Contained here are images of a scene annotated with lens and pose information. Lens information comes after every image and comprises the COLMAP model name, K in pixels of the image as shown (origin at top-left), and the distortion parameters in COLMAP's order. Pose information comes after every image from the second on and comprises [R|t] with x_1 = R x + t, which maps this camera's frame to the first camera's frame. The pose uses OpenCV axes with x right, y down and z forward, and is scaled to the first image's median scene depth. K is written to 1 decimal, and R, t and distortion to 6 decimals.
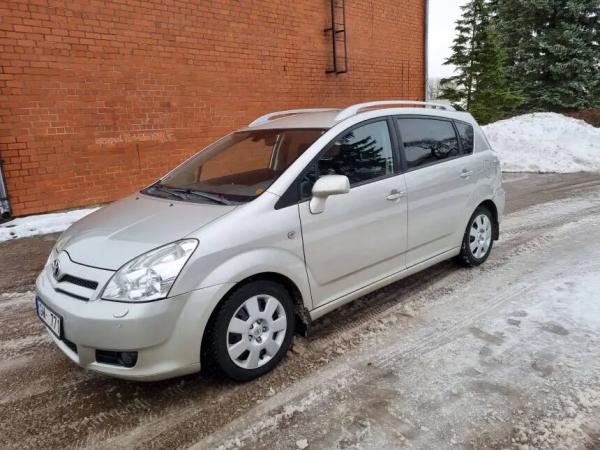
lens RADIAL K [[451.1, 0, 303.7], [0, 451.1, 225.0], [0, 0, 1]] dist [0.066937, -0.047254]
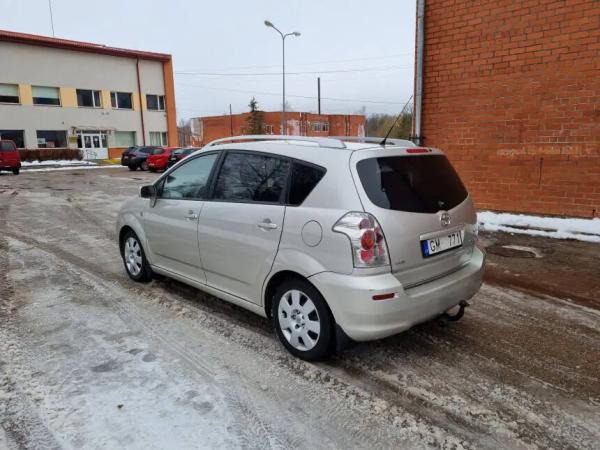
lens RADIAL K [[451.1, 0, 302.6], [0, 451.1, 218.8], [0, 0, 1]] dist [0.066937, -0.047254]
pose [[0.017775, 0.213934, -0.976686, 1.075623], [-0.208520, 0.956154, 0.205641, -0.284090], [0.977857, 0.200003, 0.061605, 0.941472]]
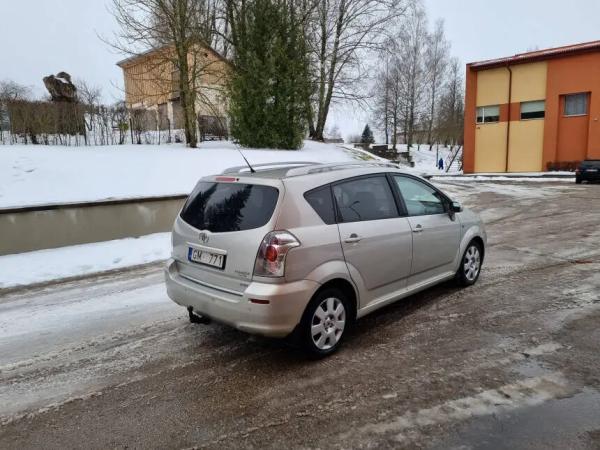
lens RADIAL K [[451.1, 0, 296.5], [0, 451.1, 225.4], [0, 0, 1]] dist [0.066937, -0.047254]
pose [[-0.996195, 0.082846, -0.027068, 0.205337], [0.066229, 0.921456, 0.382796, -0.521644], [0.056655, 0.379547, -0.923436, 2.012983]]
